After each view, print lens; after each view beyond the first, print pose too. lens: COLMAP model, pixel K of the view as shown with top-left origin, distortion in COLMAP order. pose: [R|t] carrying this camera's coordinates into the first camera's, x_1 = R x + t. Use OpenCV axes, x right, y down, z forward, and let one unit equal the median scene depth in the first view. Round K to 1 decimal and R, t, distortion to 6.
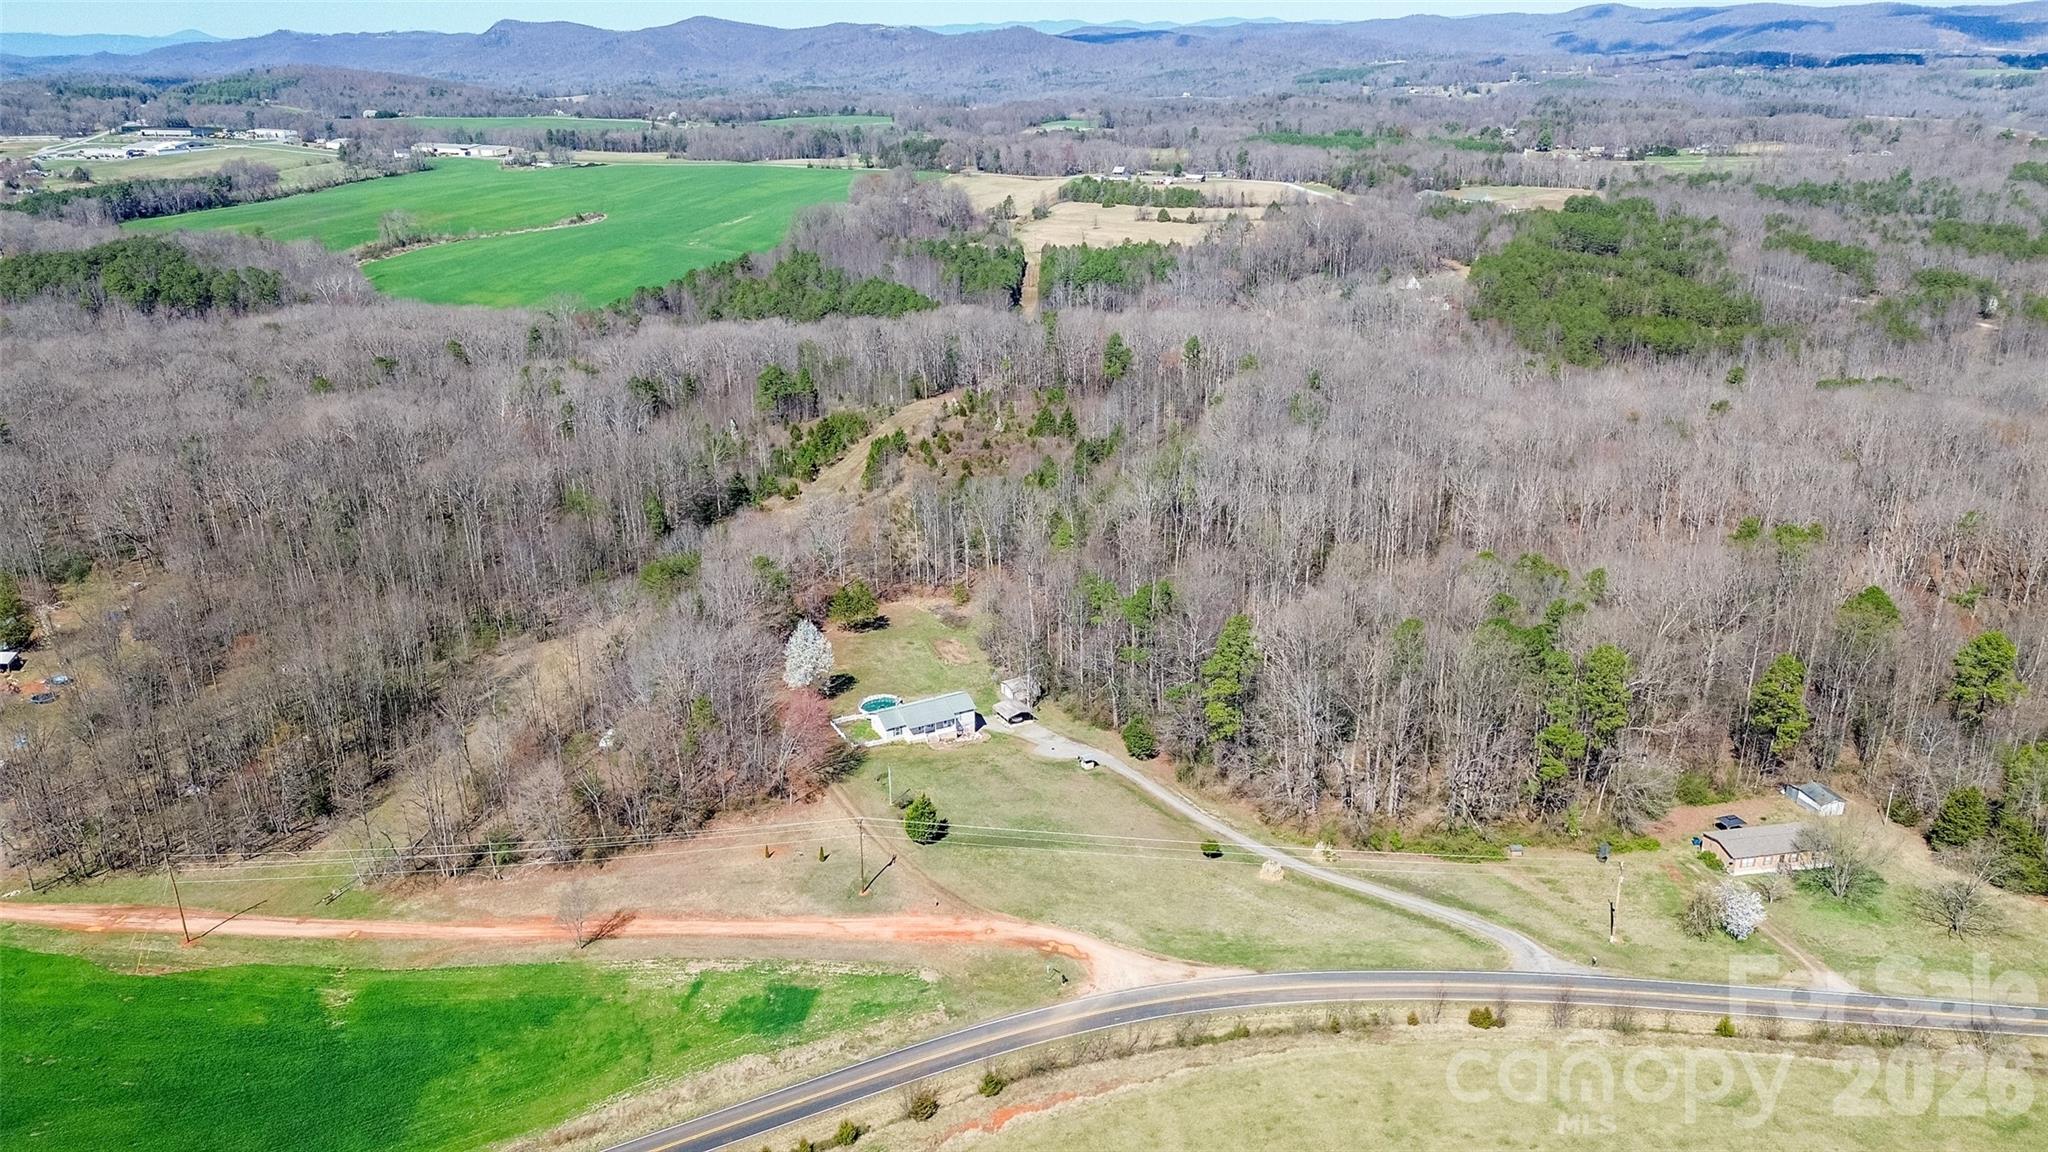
lens RADIAL K [[1452.2, 0, 1035.8], [0, 1452.2, 565.8], [0, 0, 1]] dist [0.076025, -0.071411]
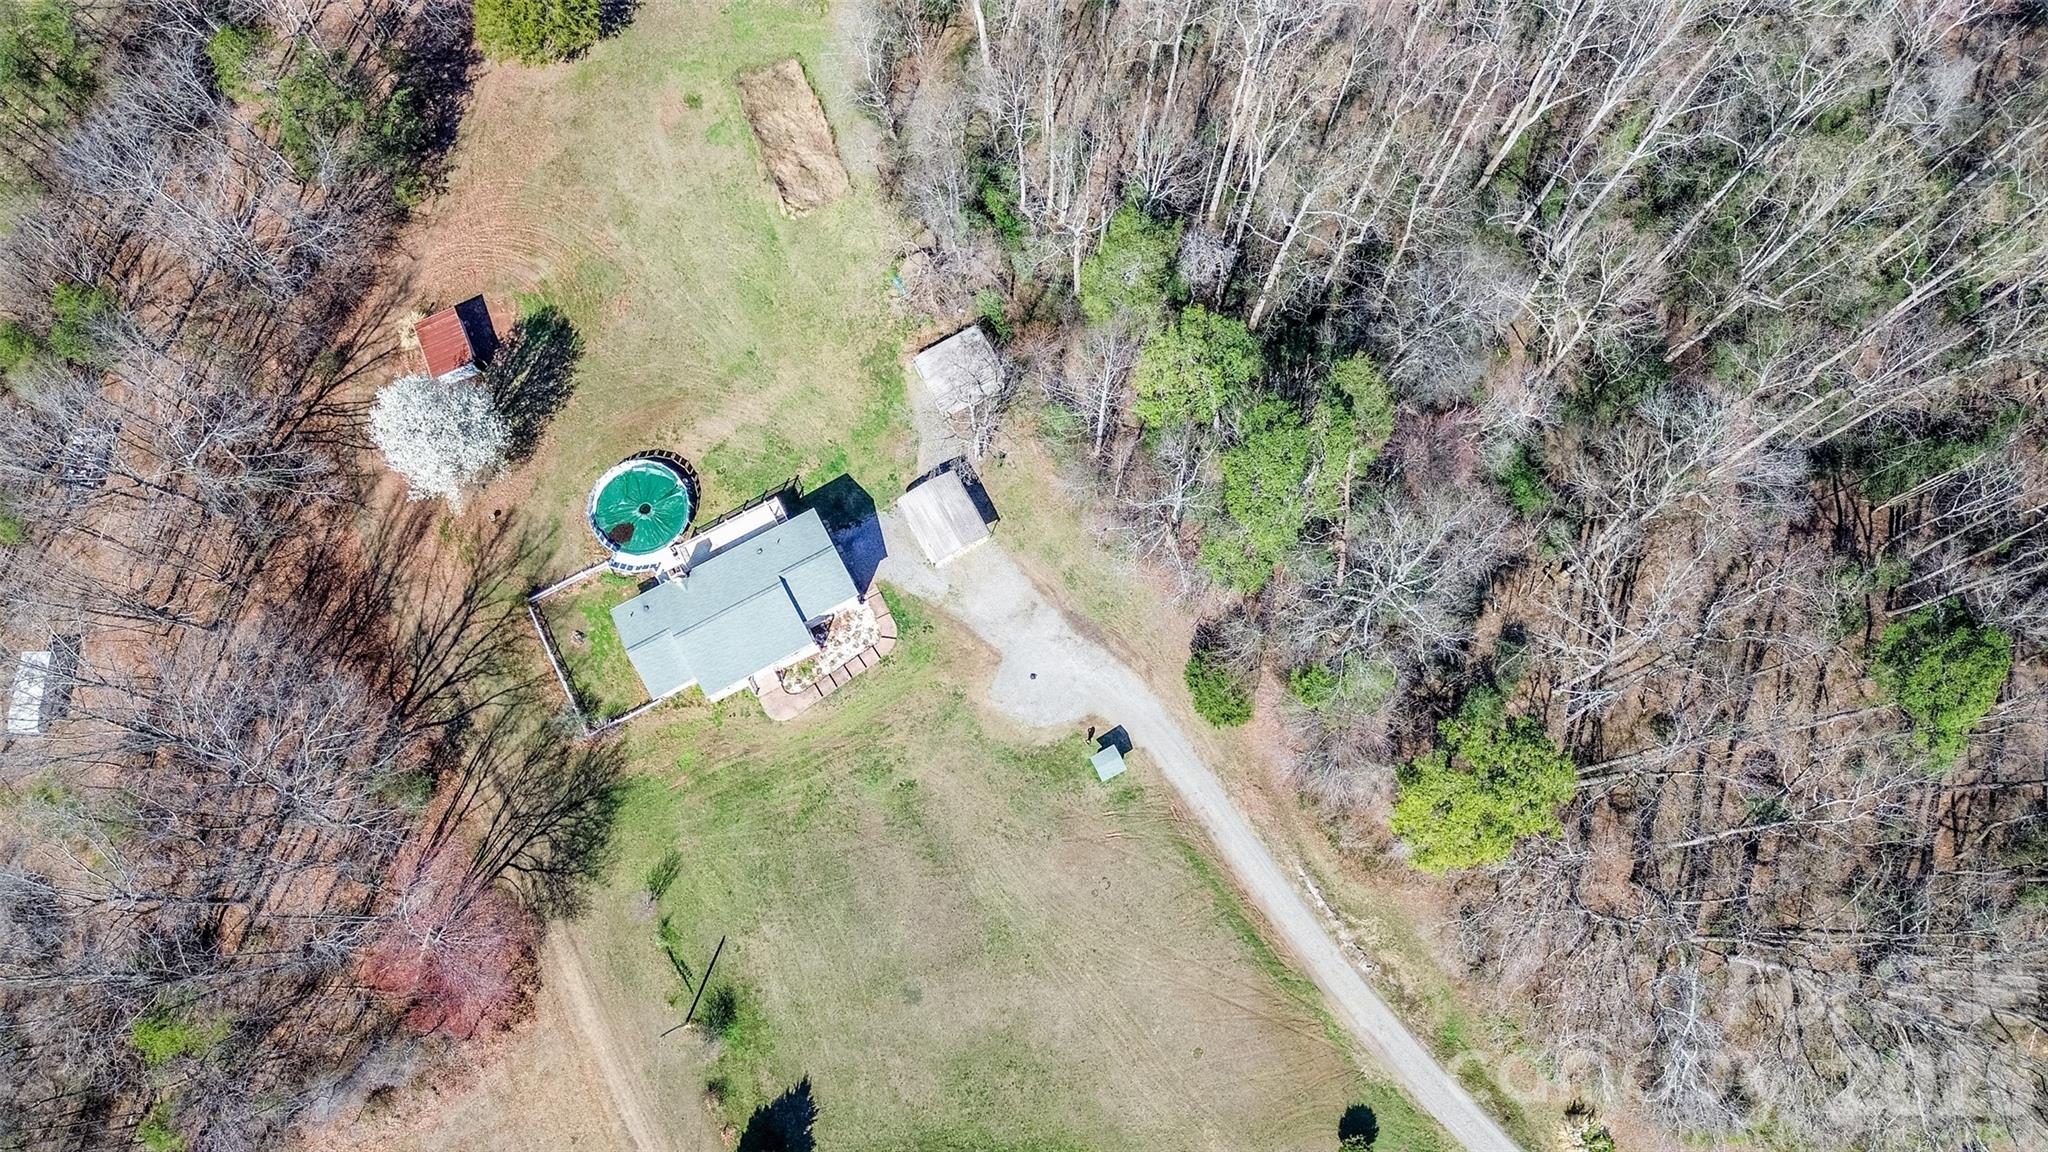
lens RADIAL K [[1452.2, 0, 1018.8], [0, 1452.2, 564.0], [0, 0, 1]] dist [0.076025, -0.071411]
pose [[0.999870, -0.007067, 0.014511, 0.001331], [-0.008450, 0.536788, 0.843675, -0.301167], [-0.013752, -0.843687, 0.536659, 0.840404]]
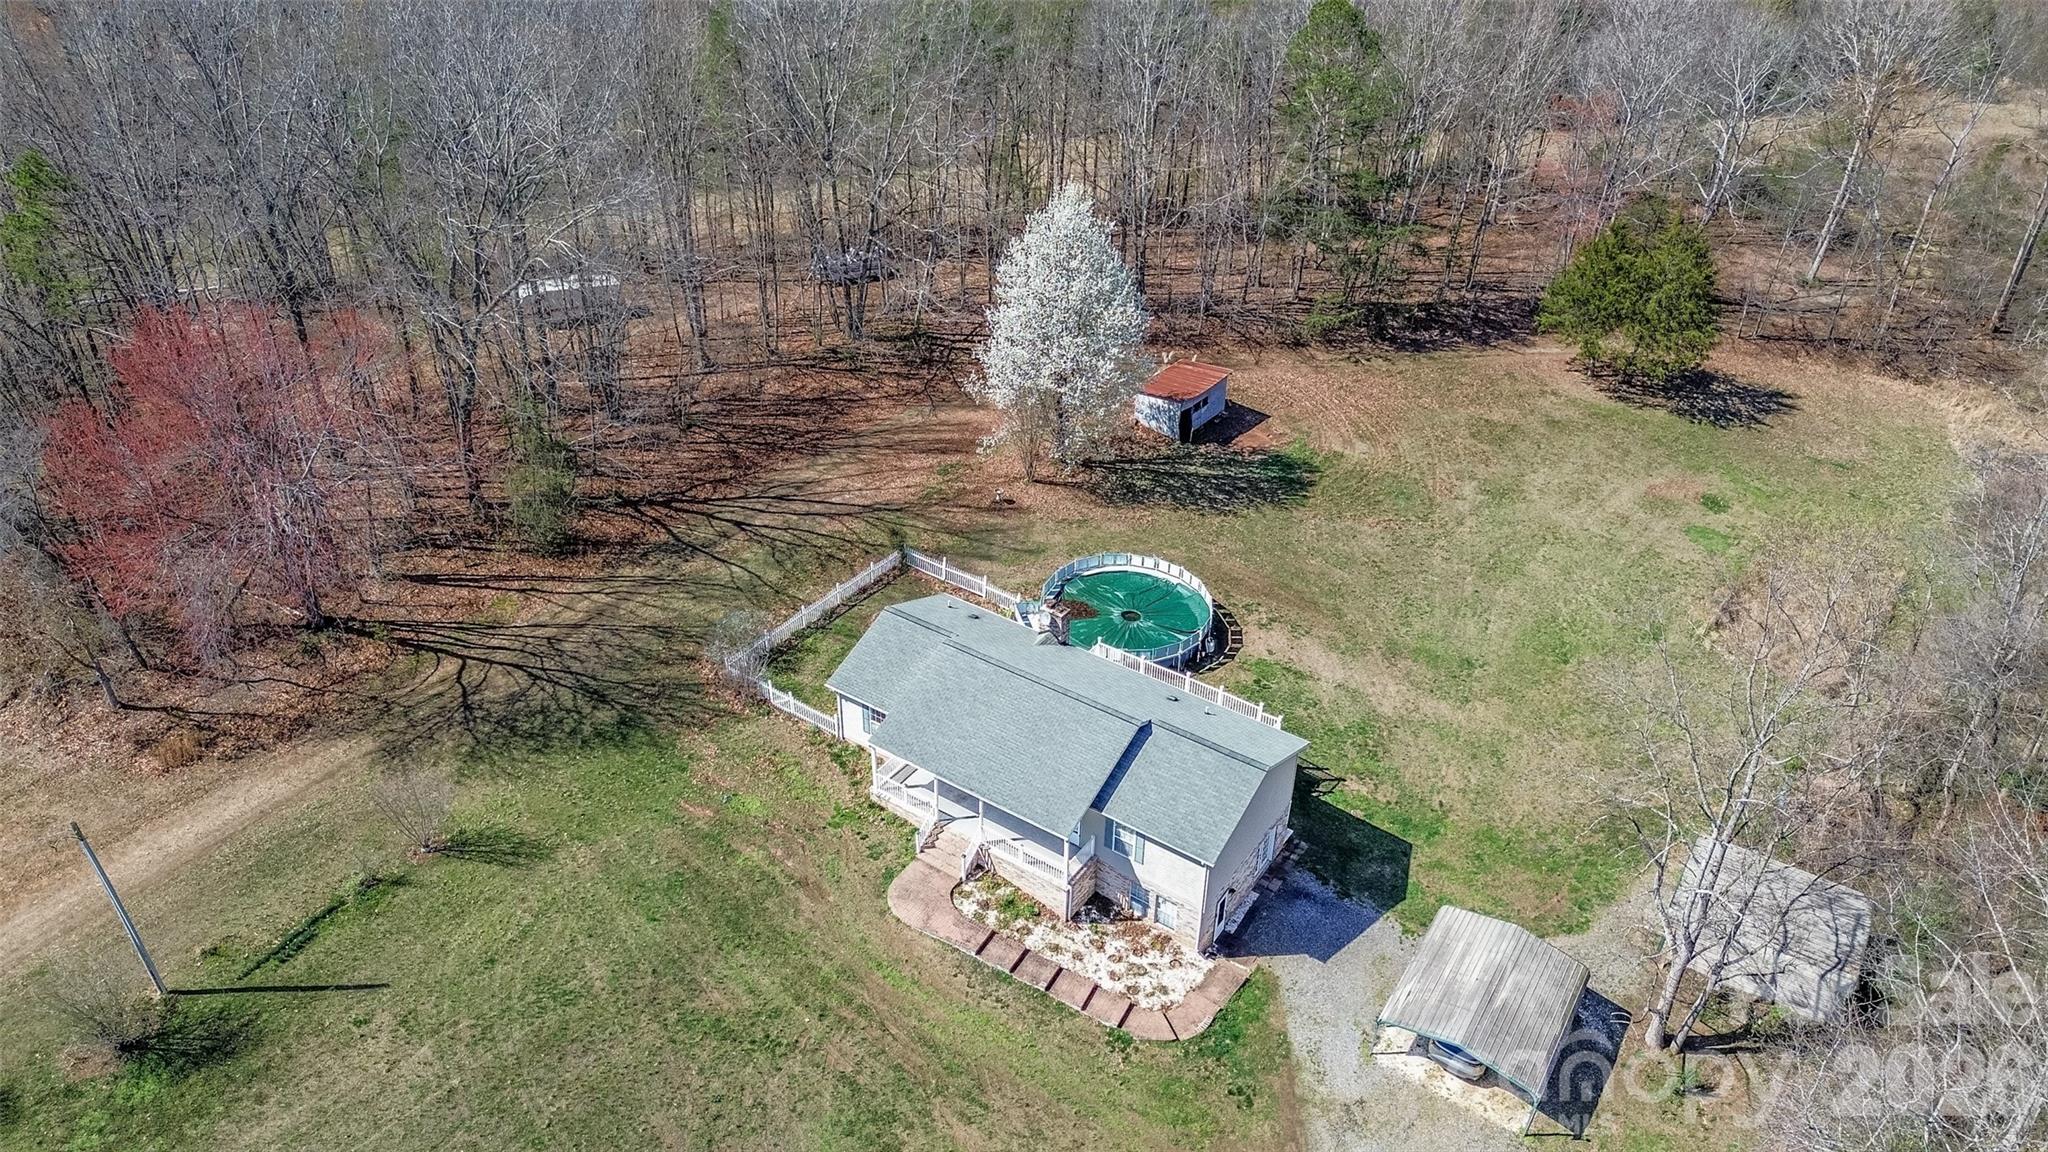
lens RADIAL K [[1452.2, 0, 1029.8], [0, 1452.2, 547.8], [0, 0, 1]] dist [0.076025, -0.071411]
pose [[0.476853, 0.492289, -0.728191, 0.073710], [-0.317255, 0.868998, 0.379727, -0.004830], [0.819732, 0.049949, 0.570566, 0.944368]]
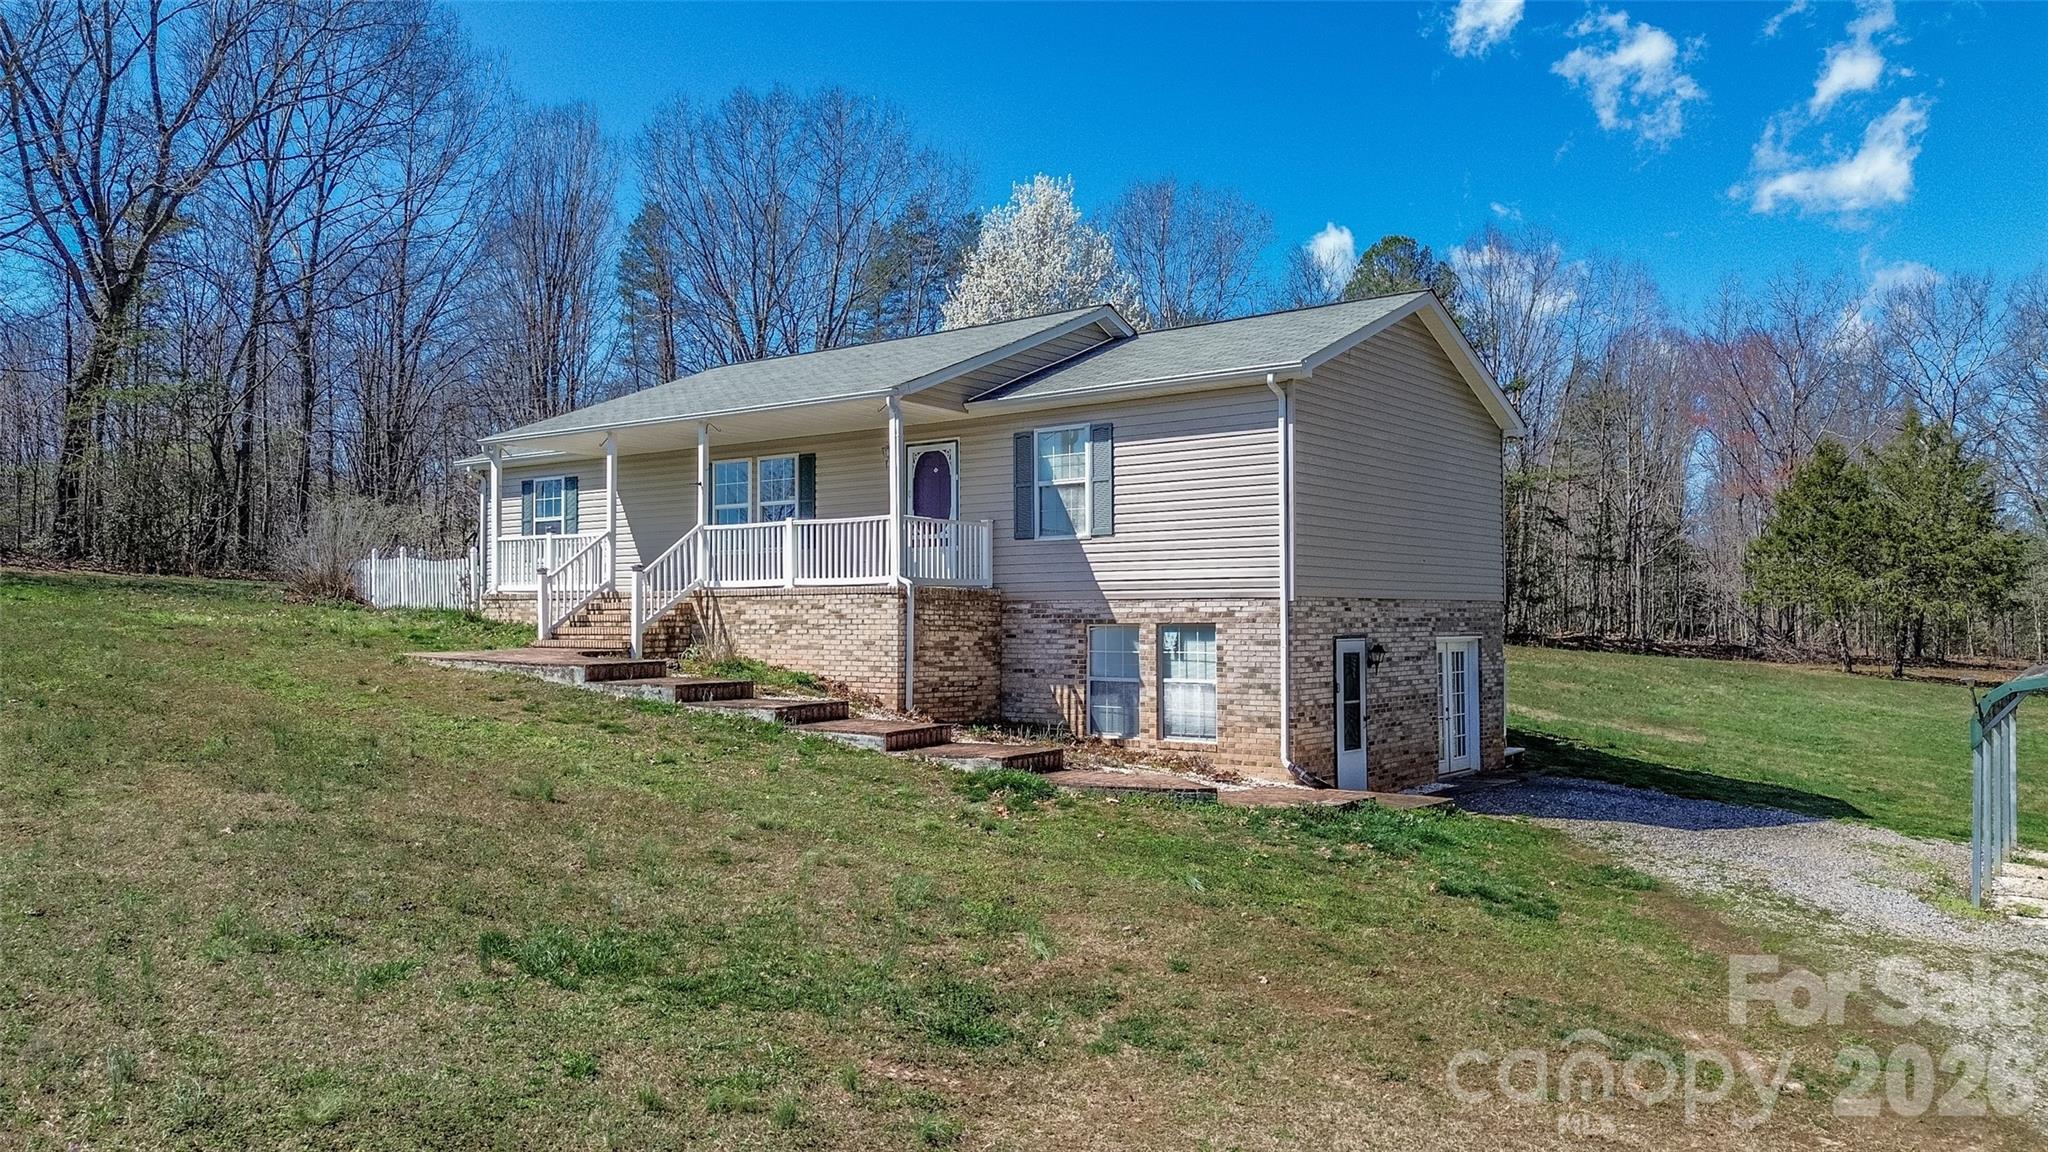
lens RADIAL K [[1452.2, 0, 1019.0], [0, 1452.2, 574.3], [0, 0, 1]] dist [0.076025, -0.071411]
pose [[0.420505, -0.023450, -0.906987, 0.014790], [-0.302204, 0.938962, -0.164387, 0.131324], [0.855481, 0.343221, 0.387751, 1.051912]]
